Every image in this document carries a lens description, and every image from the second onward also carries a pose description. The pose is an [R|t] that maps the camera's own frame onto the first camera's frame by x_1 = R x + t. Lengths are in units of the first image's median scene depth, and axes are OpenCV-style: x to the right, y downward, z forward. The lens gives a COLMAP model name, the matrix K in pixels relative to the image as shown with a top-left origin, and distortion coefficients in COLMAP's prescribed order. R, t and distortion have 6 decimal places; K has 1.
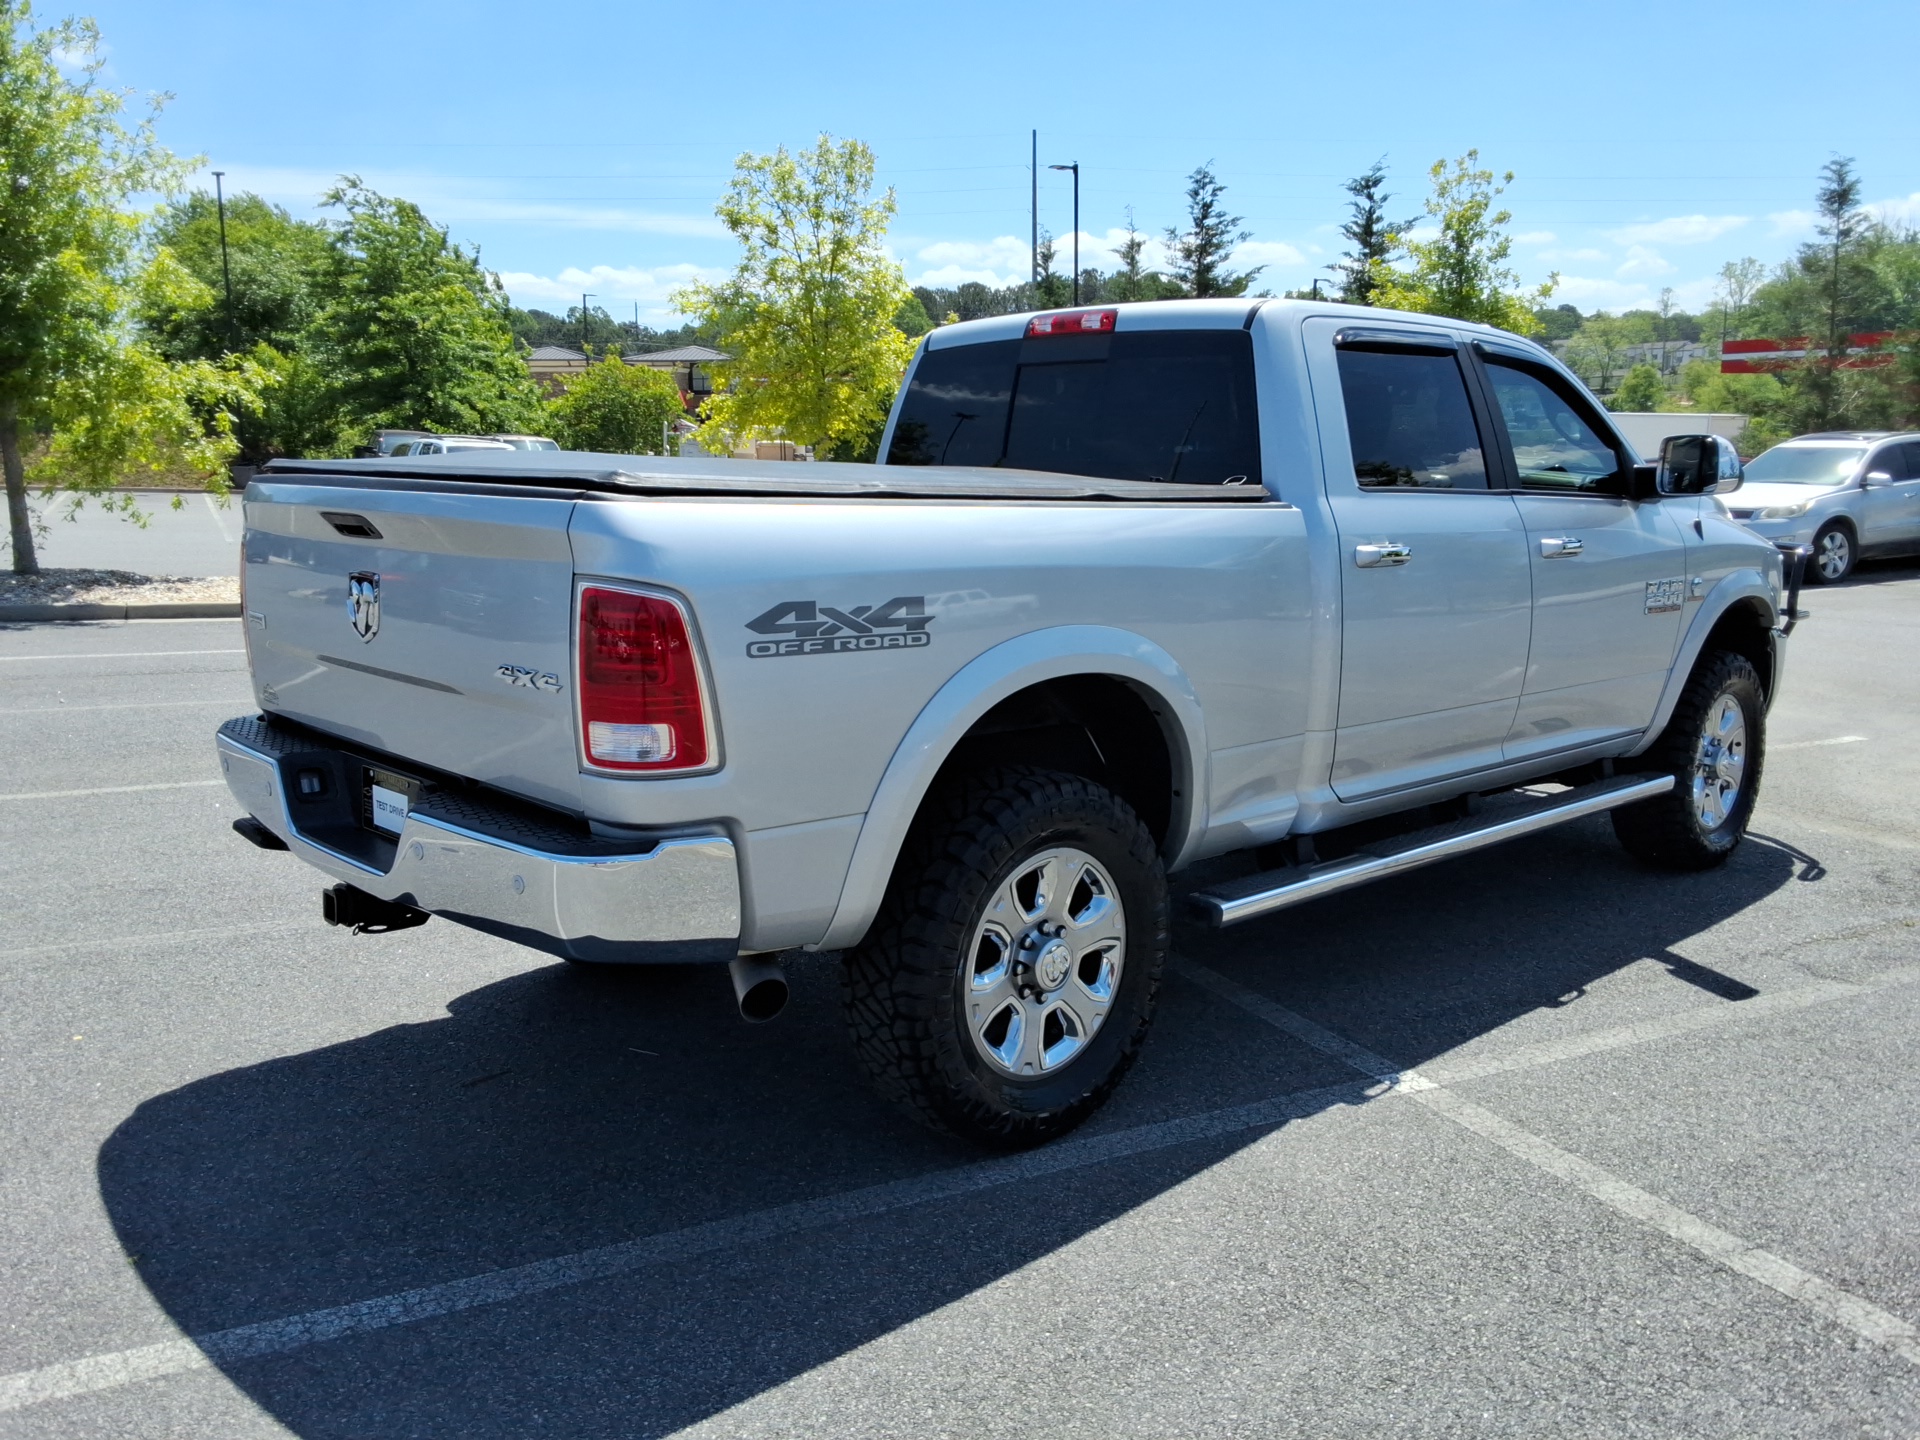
lens RADIAL K [[1587.2, 0, 1002.9], [0, 1587.2, 710.4], [0, 0, 1]] dist [0.121846, -0.215971]
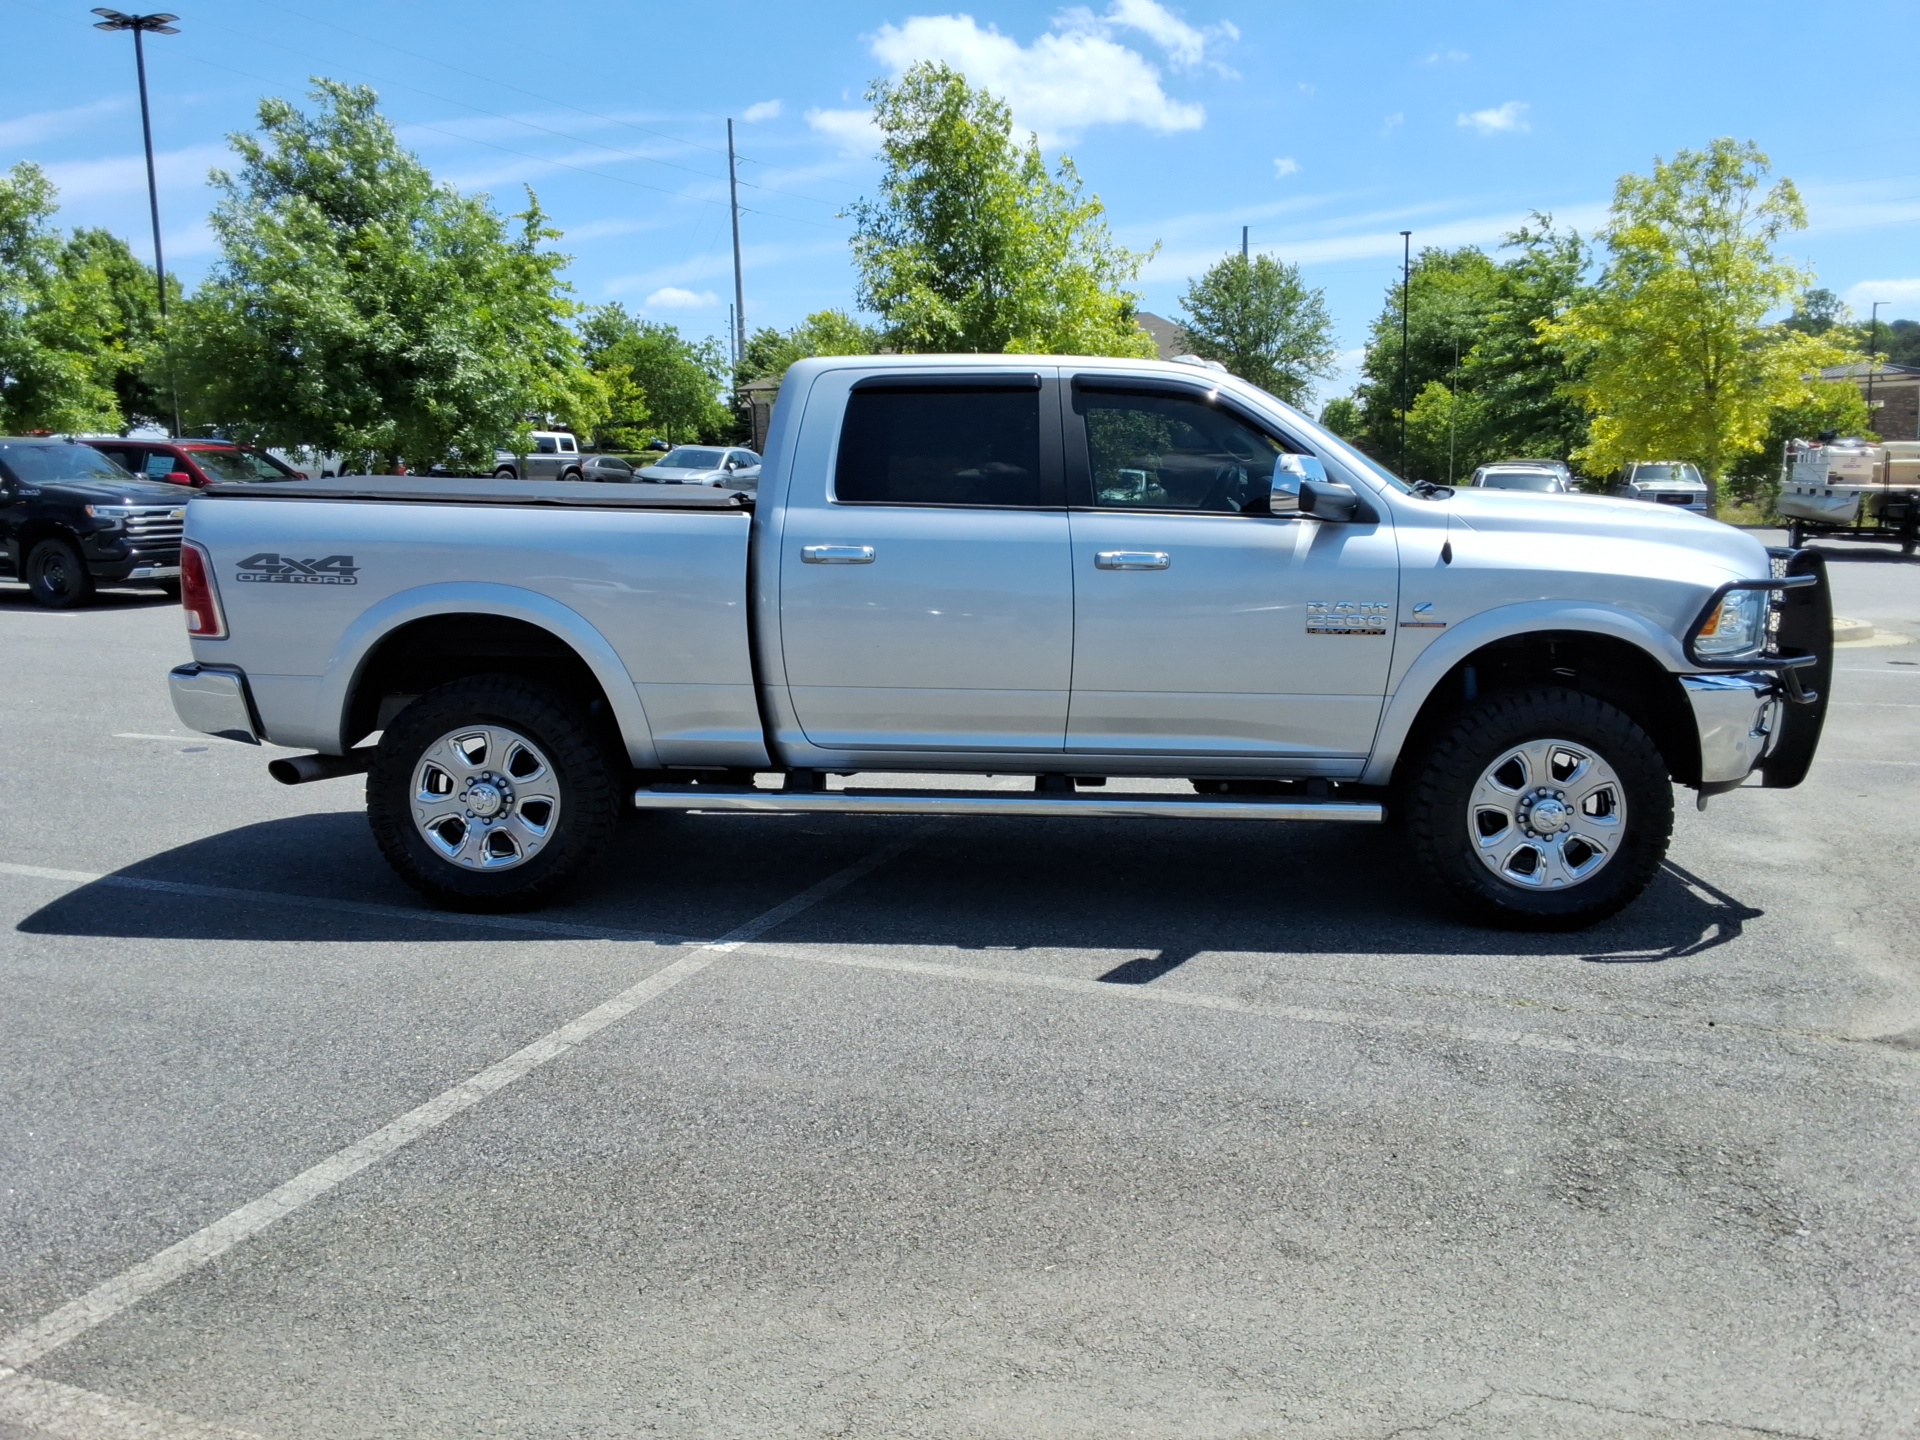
lens RADIAL K [[1587.2, 0, 1002.9], [0, 1587.2, 710.4], [0, 0, 1]] dist [0.121846, -0.215971]
pose [[0.699264, 0.101168, -0.707668, 1.450813], [-0.110566, 0.993329, 0.032754, -0.034920], [0.706261, 0.055340, 0.705785, 0.240199]]
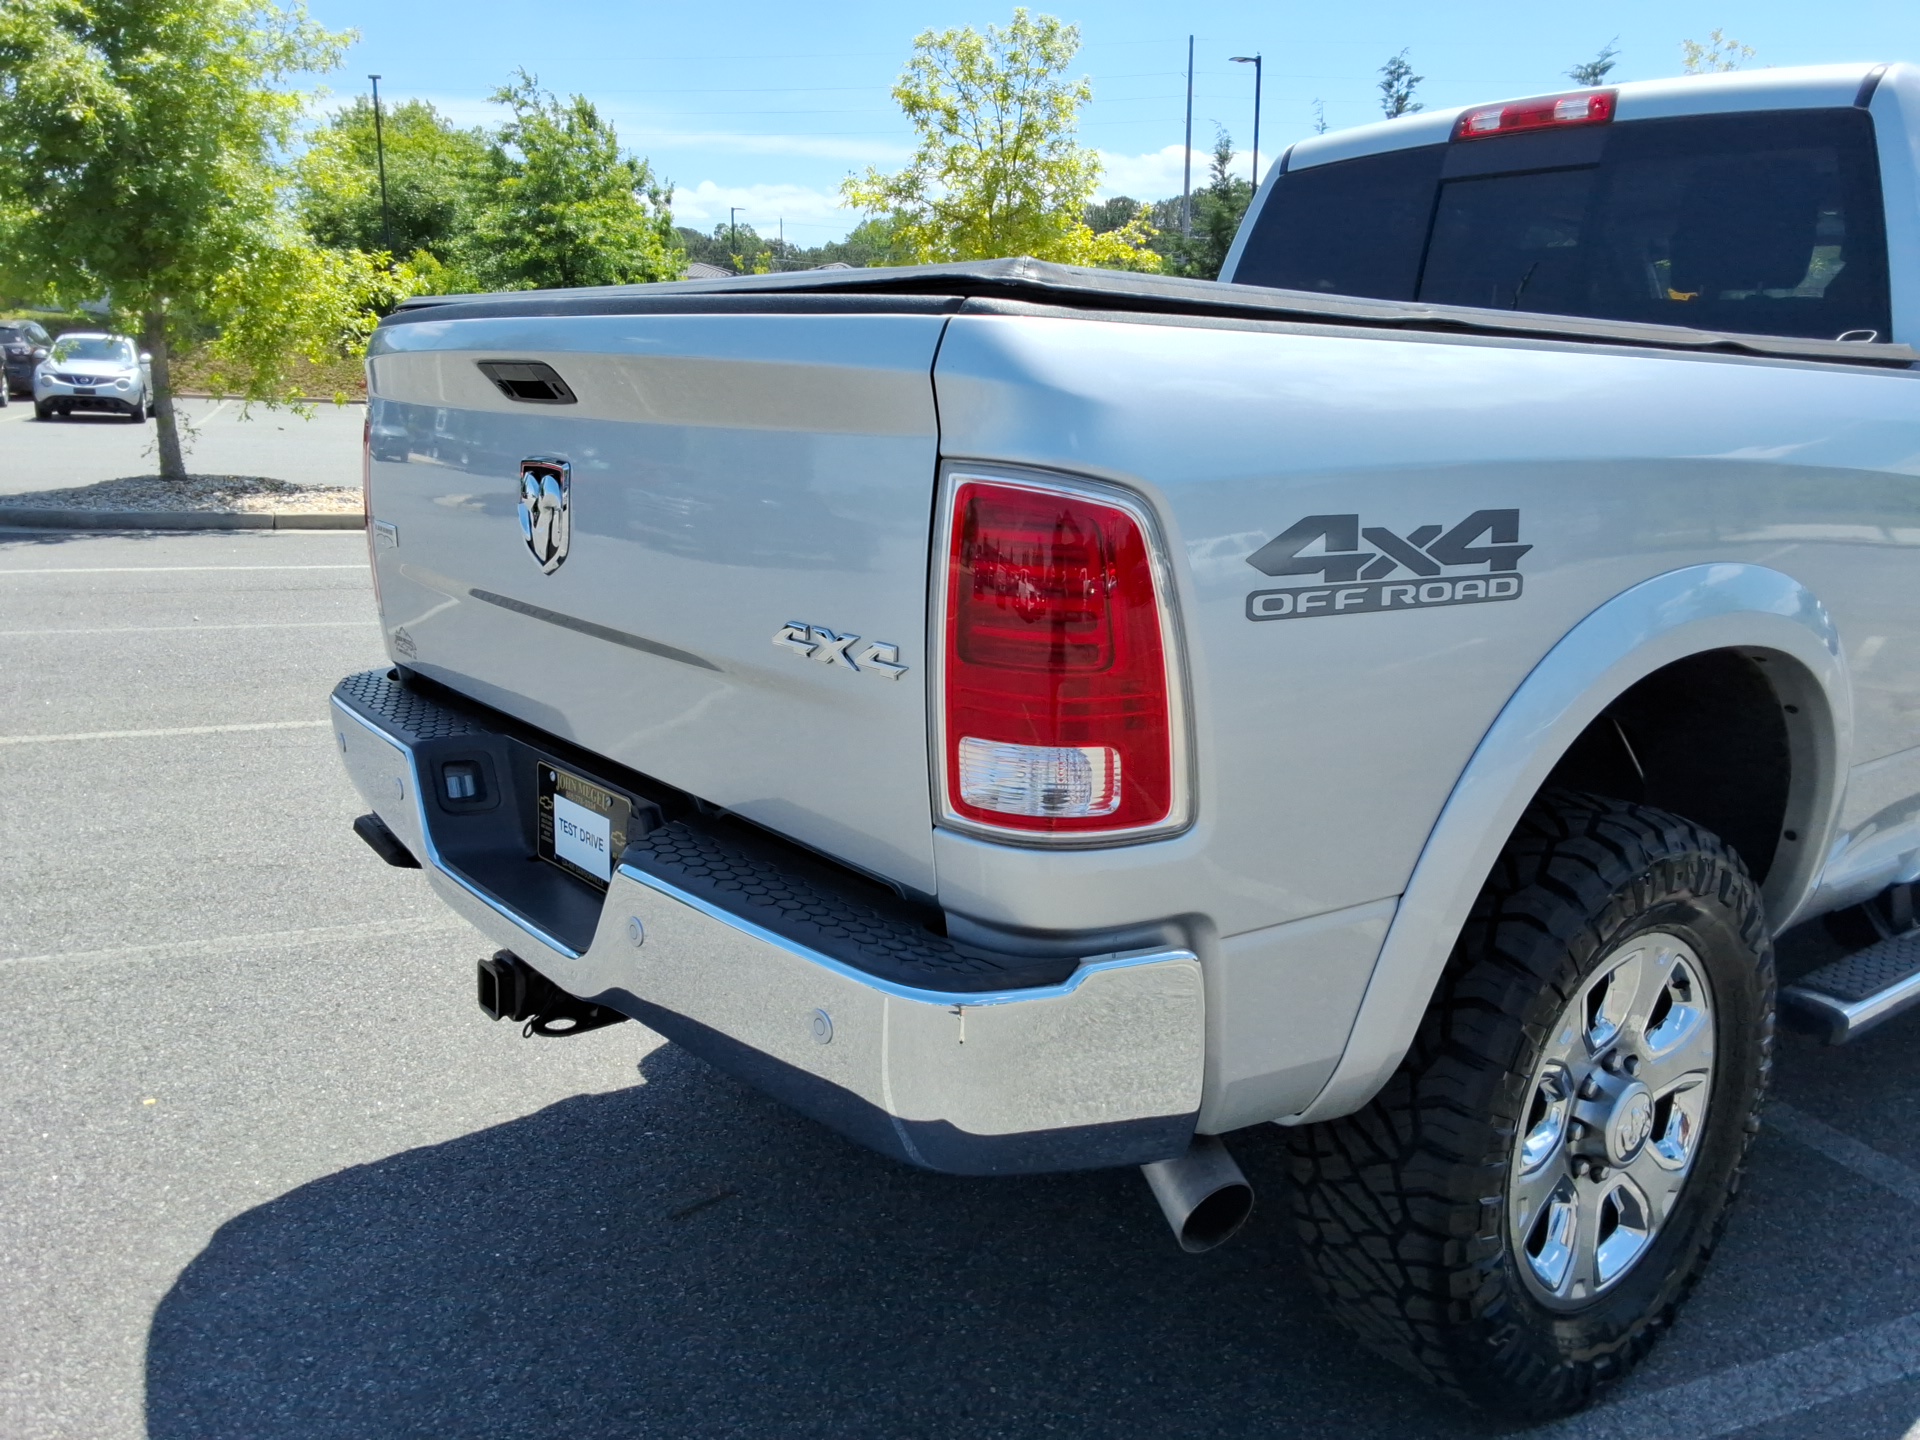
lens RADIAL K [[1548.5, 0, 985.2], [0, 1548.5, 700.8], [0, 0, 1]] dist [0.117759, -0.206474]
pose [[0.996061, 0.026065, -0.084752, -0.160504], [-0.022292, 0.998731, 0.045162, -0.022110], [0.085822, -0.043095, 0.995378, 0.377437]]
